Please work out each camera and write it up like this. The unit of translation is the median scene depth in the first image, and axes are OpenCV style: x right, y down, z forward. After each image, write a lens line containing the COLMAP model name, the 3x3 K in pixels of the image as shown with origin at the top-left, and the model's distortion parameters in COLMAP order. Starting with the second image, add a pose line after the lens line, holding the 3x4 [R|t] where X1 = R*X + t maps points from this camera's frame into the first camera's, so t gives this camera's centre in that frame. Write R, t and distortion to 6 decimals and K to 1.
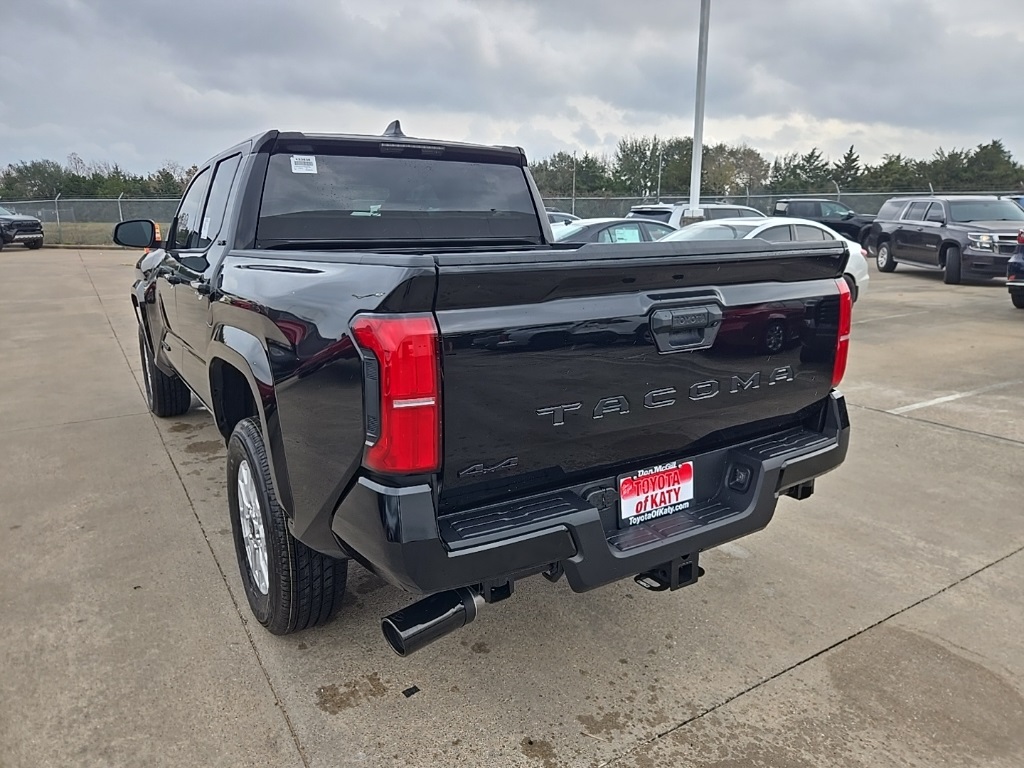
lens RADIAL K [[697.9, 0, 511.1], [0, 697.9, 382.2], [0, 0, 1]] dist [0.048294, -0.042651]
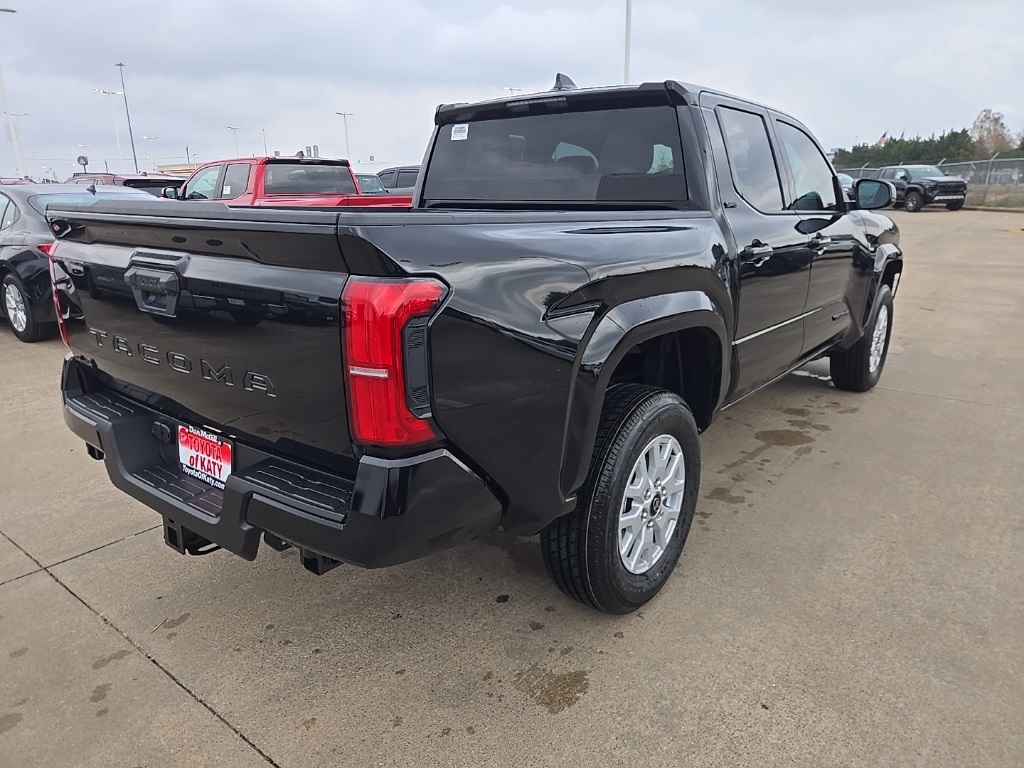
lens RADIAL K [[697.9, 0, 511.1], [0, 697.9, 385.1], [0, 0, 1]] dist [0.048294, -0.042651]
pose [[0.321862, 0.257205, -0.911181, 1.007723], [-0.206015, 0.958359, 0.197750, -0.186865], [0.924101, 0.124069, 0.361447, 0.837373]]
